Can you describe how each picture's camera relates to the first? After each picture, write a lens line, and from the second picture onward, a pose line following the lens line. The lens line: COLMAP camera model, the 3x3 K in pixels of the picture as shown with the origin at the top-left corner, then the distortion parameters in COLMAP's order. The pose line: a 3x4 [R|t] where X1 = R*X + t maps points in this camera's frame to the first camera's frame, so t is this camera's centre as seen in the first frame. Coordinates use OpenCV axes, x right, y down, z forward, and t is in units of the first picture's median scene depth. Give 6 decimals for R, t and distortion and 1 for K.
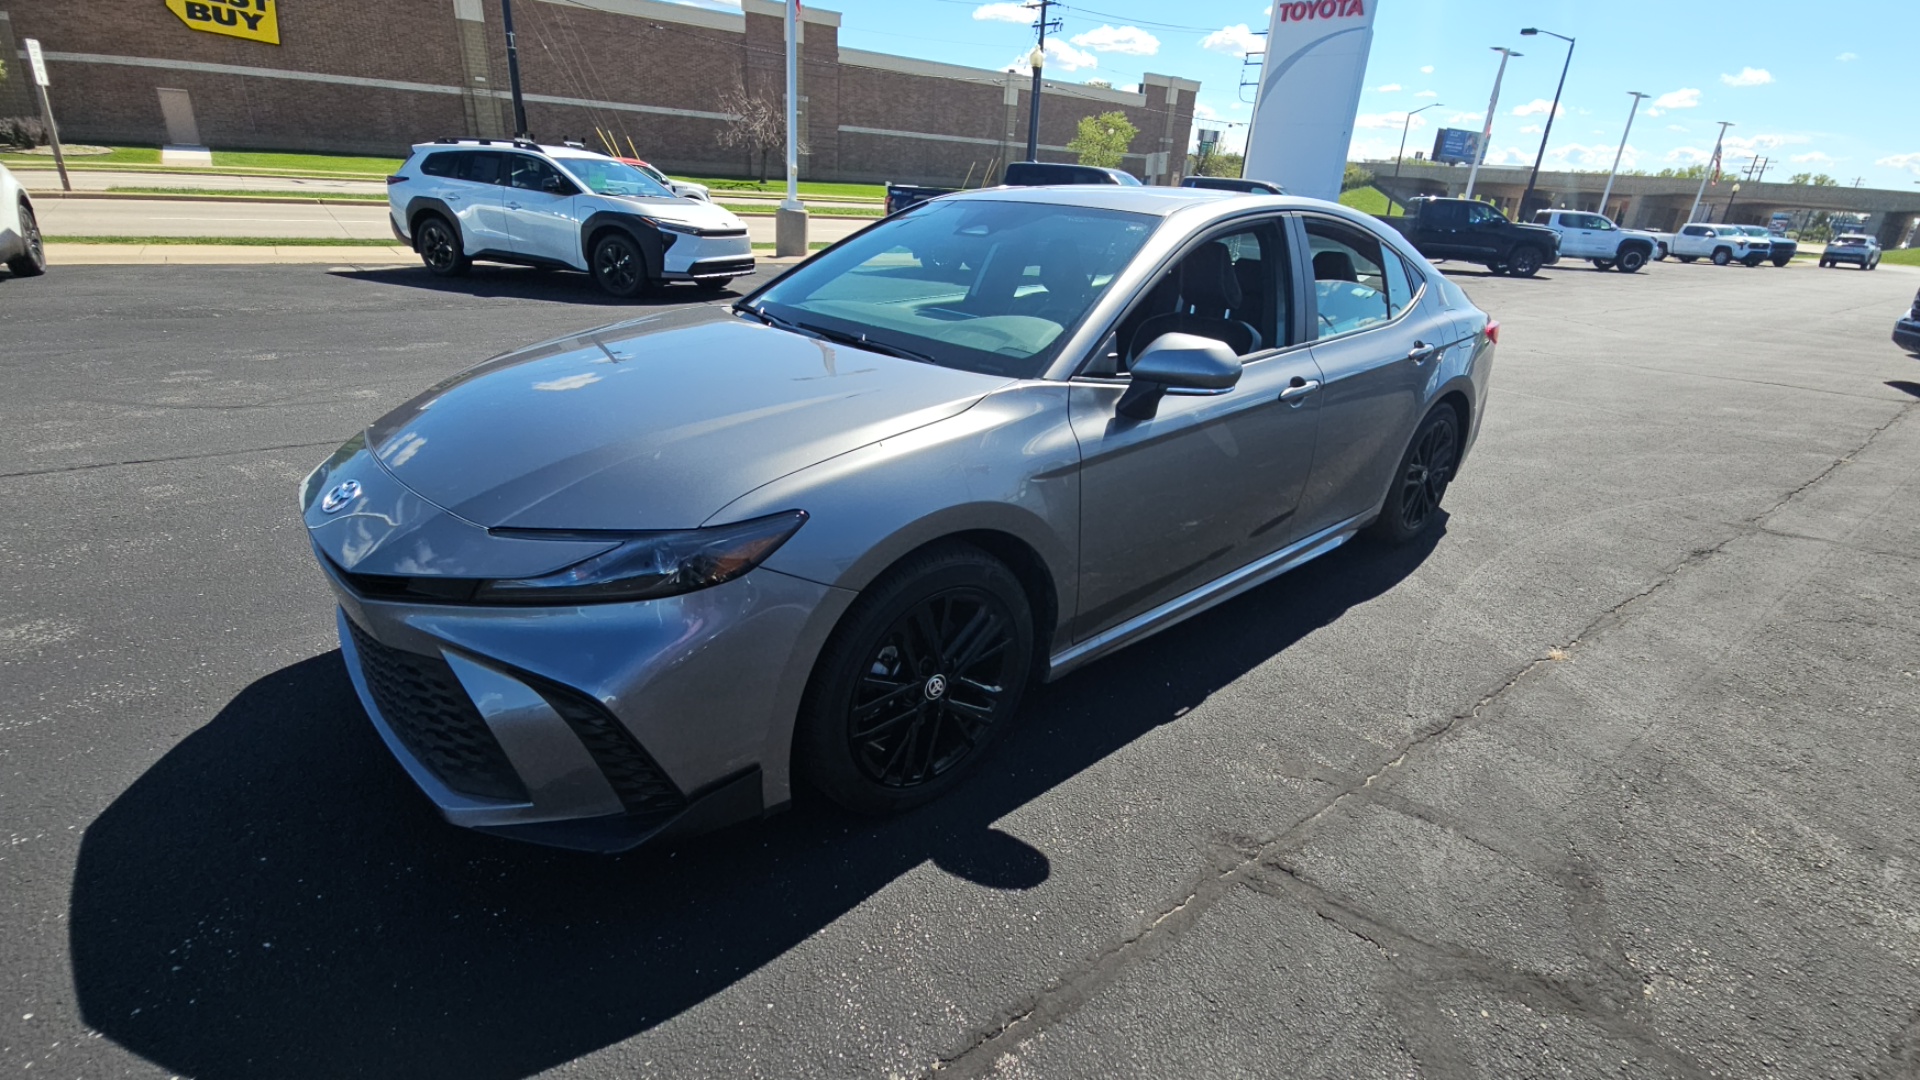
lens RADIAL K [[861.2, 0, 982.0], [0, 861.2, 549.0], [0, 0, 1]] dist [0.008316, -0.006284]
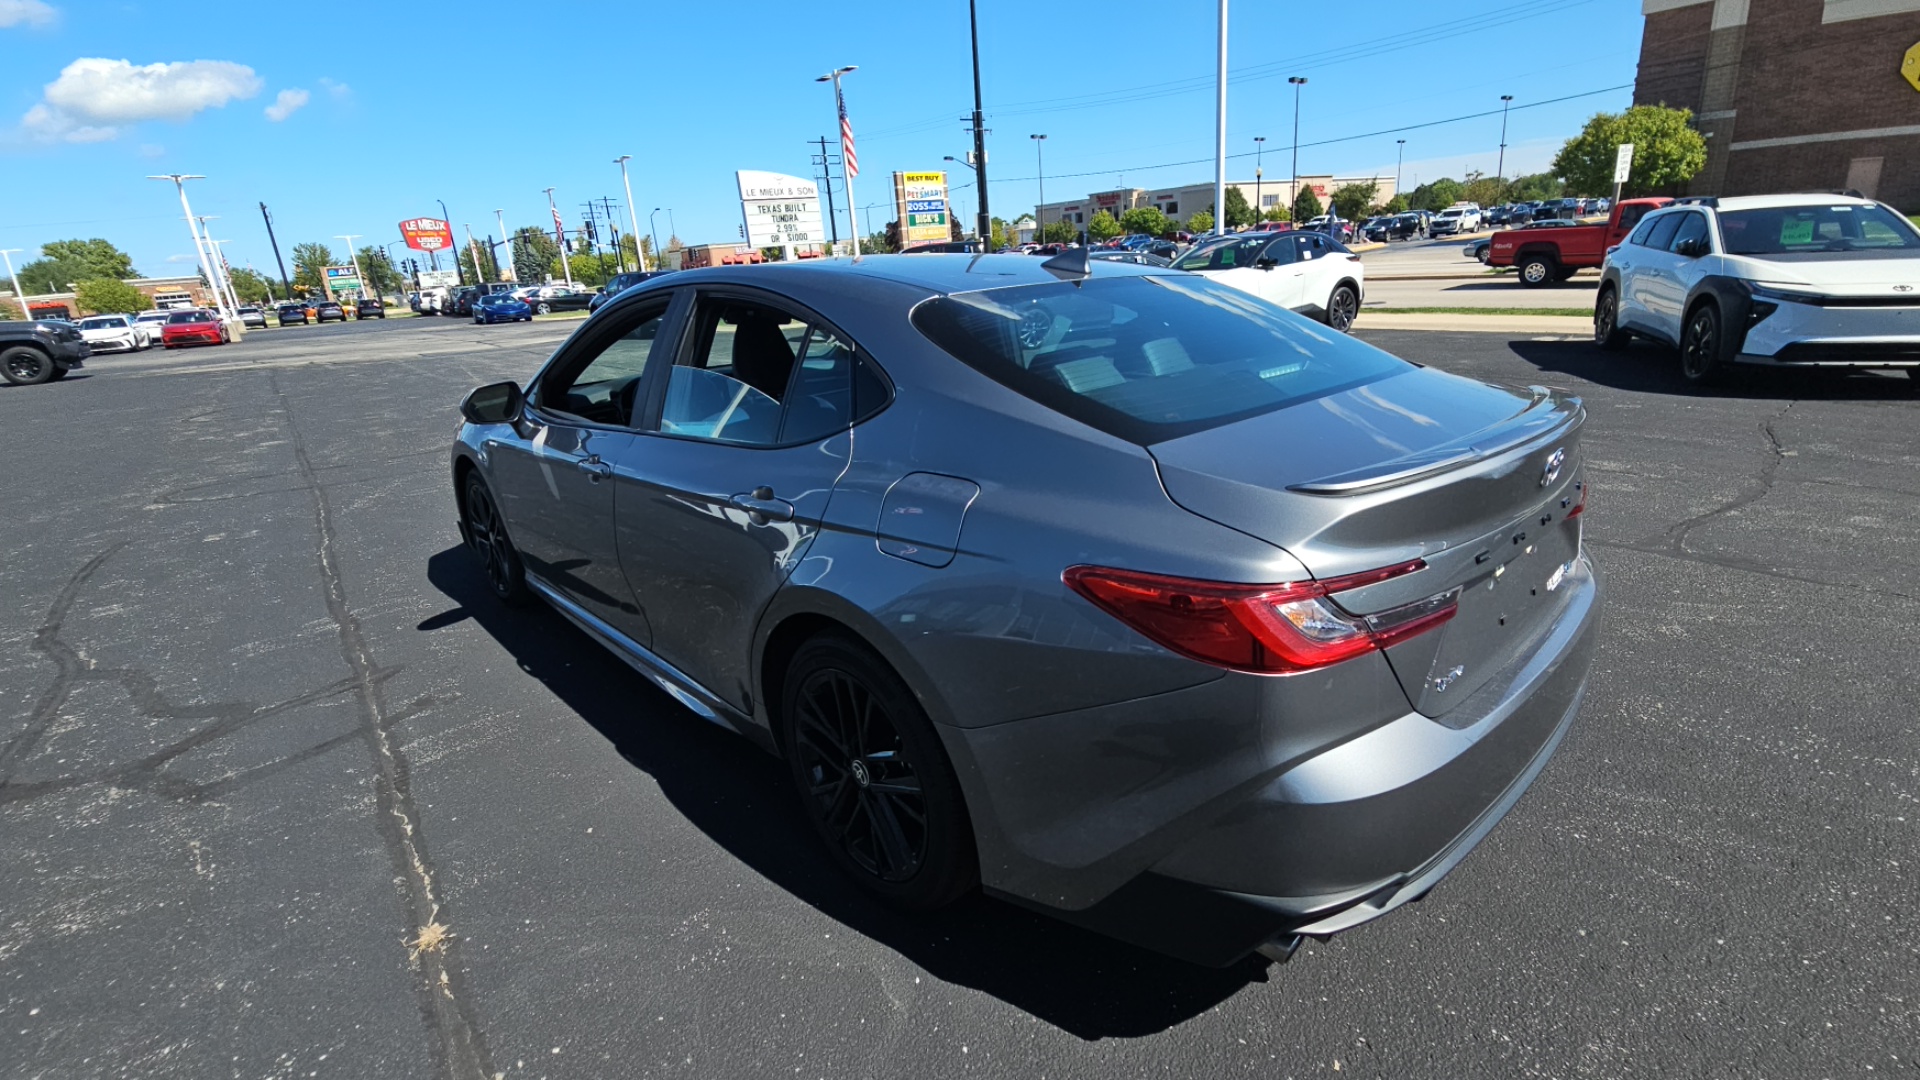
lens RADIAL K [[861.2, 0, 975.4], [0, 861.2, 547.1], [0, 0, 1]] dist [0.008316, -0.006284]
pose [[0.002943, 0.263509, -0.964653, 0.144015], [-0.335171, 0.909118, 0.247316, -0.052693], [0.942153, 0.322595, 0.090996, 0.145415]]
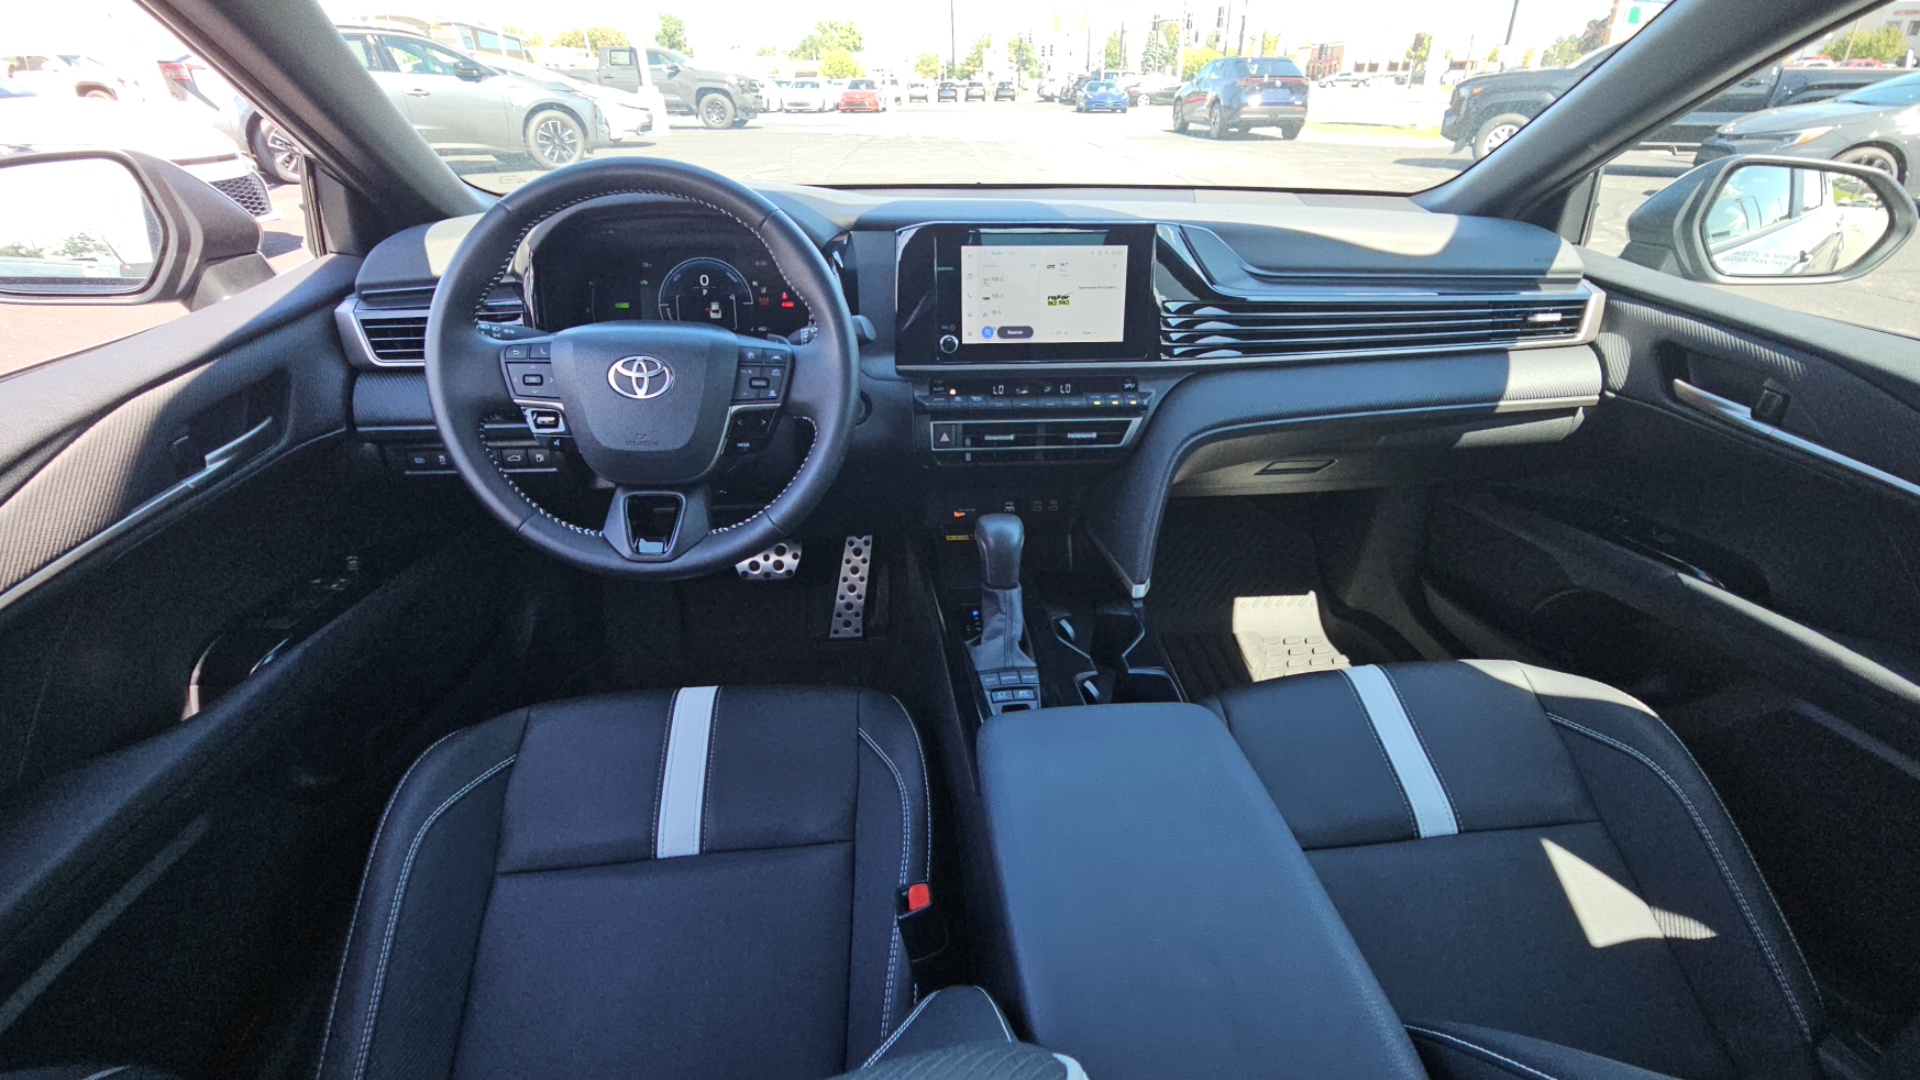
lens RADIAL K [[861.2, 0, 980.9], [0, 861.2, 540.4], [0, 0, 1]] dist [0.008316, -0.006284]
pose [[-0.588138, 0.330054, -0.738348, 0.027206], [-0.345054, 0.723275, 0.598172, -0.041641], [0.731458, 0.606578, -0.311499, 0.129395]]
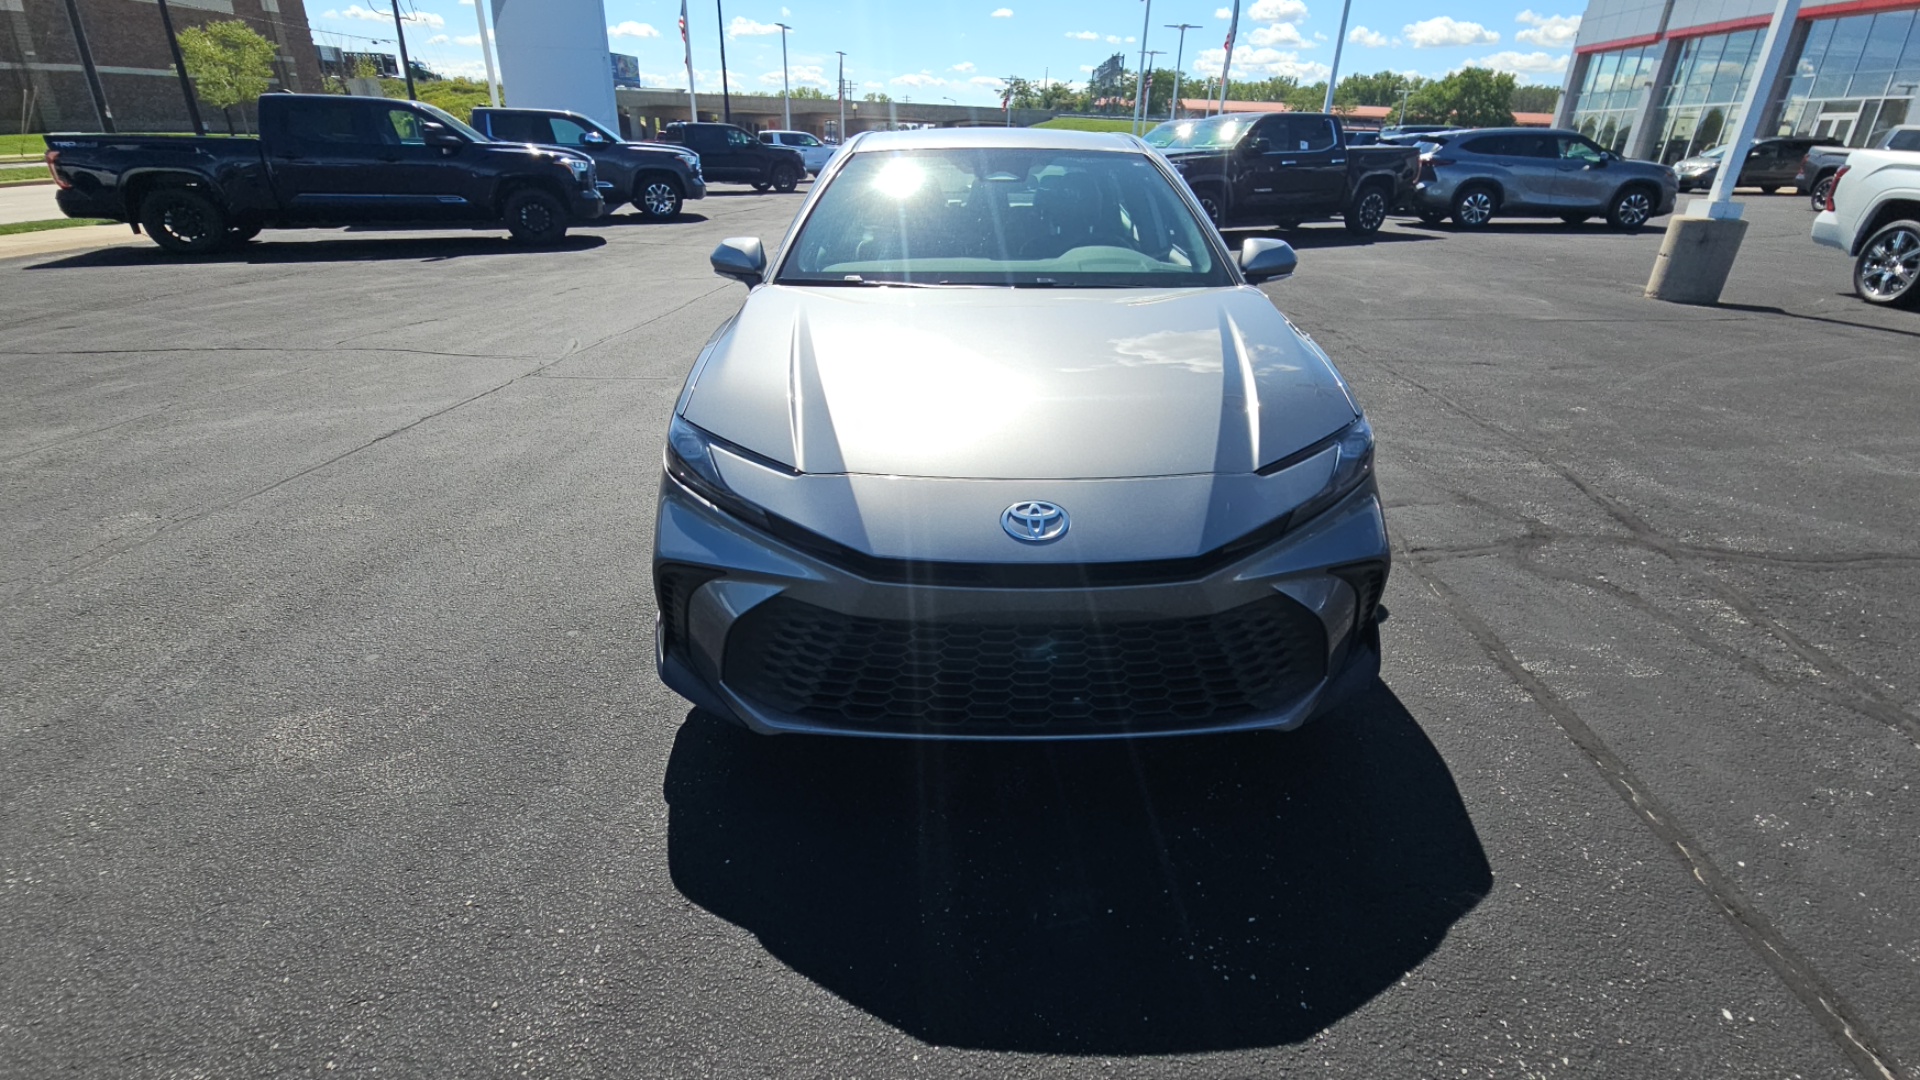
lens RADIAL K [[861.2, 0, 976.5], [0, 861.2, 539.7], [0, 0, 1]] dist [0.008316, -0.006284]
pose [[0.672176, -0.351319, 0.651732, -0.099805], [0.309896, 0.932936, 0.183286, -0.016522], [-0.672417, 0.078769, 0.735970, 0.026751]]
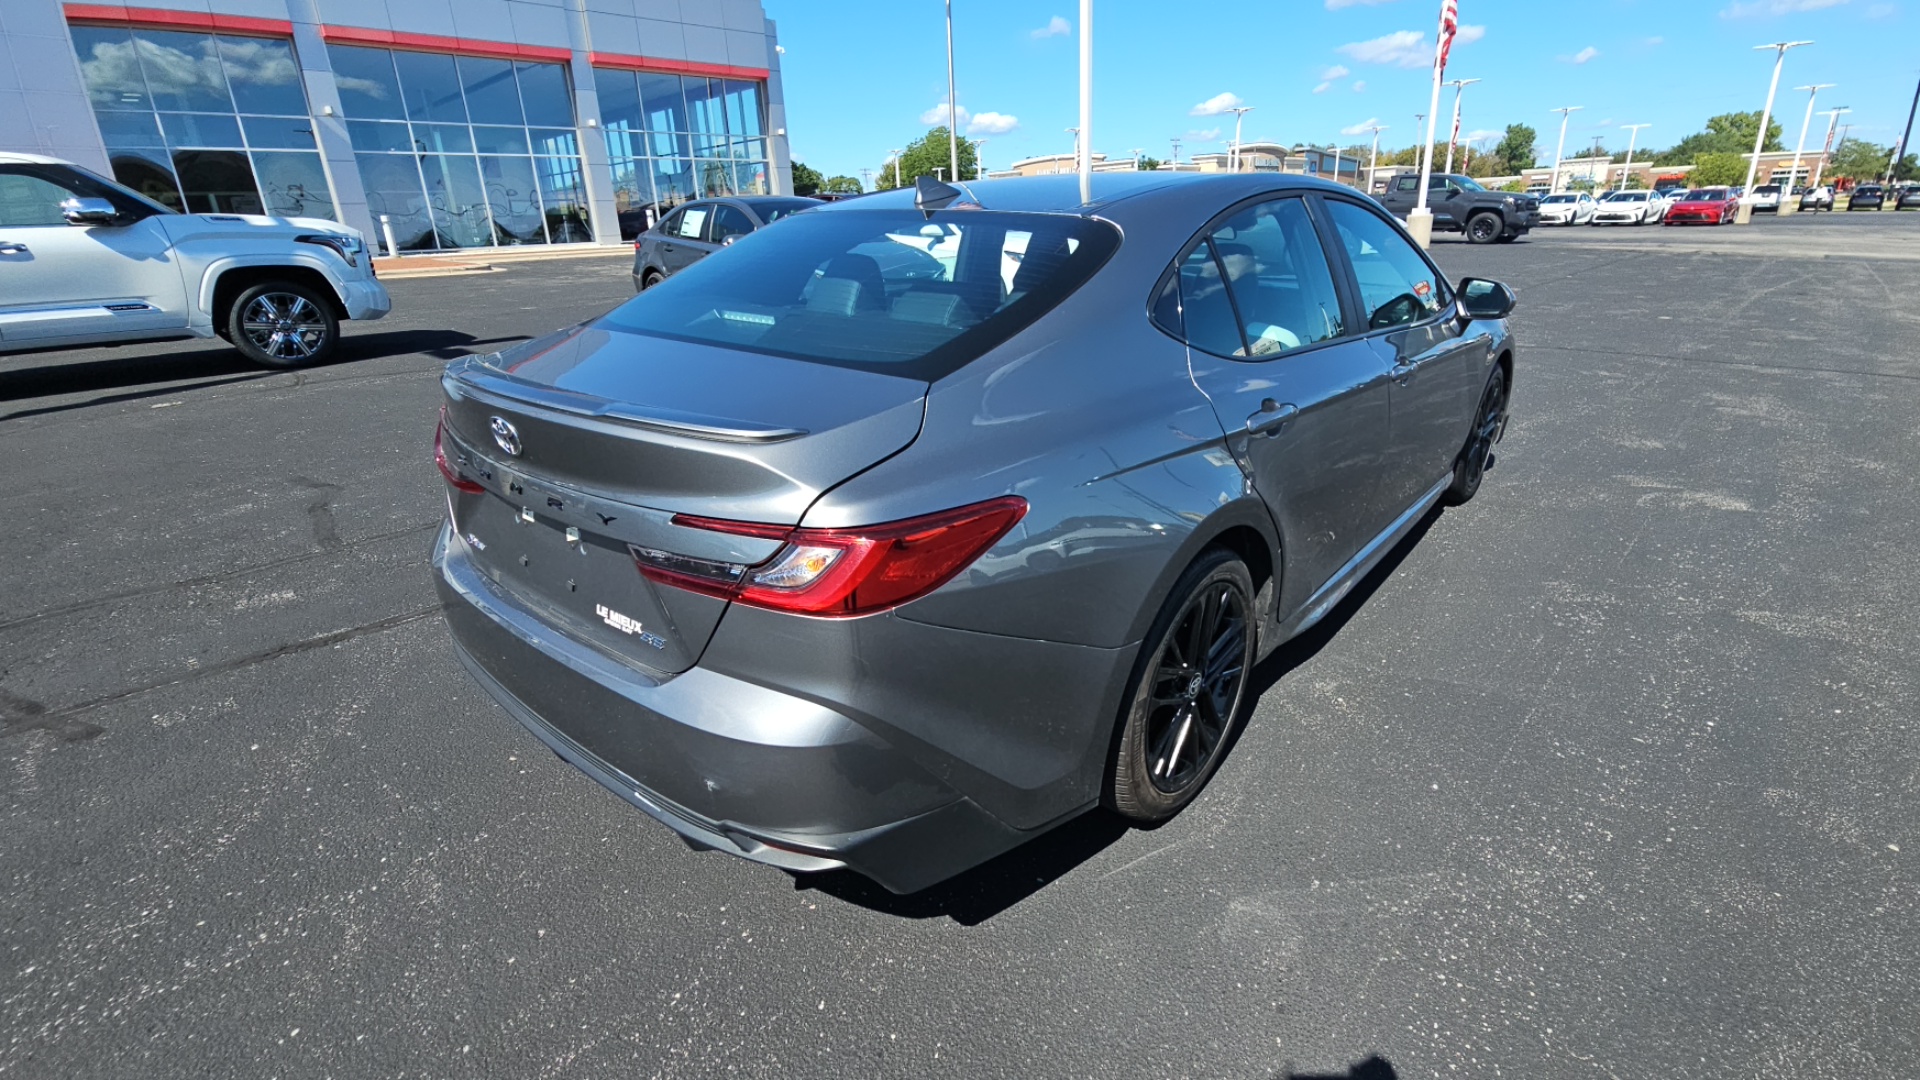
lens RADIAL K [[861.2, 0, 982.5], [0, 861.2, 542.6], [0, 0, 1]] dist [0.008316, -0.006284]
pose [[-0.992004, 0.016665, -0.125098, 0.056681], [-0.074782, 0.720855, 0.689040, -0.096498], [0.101660, 0.692886, -0.713845, 0.241895]]
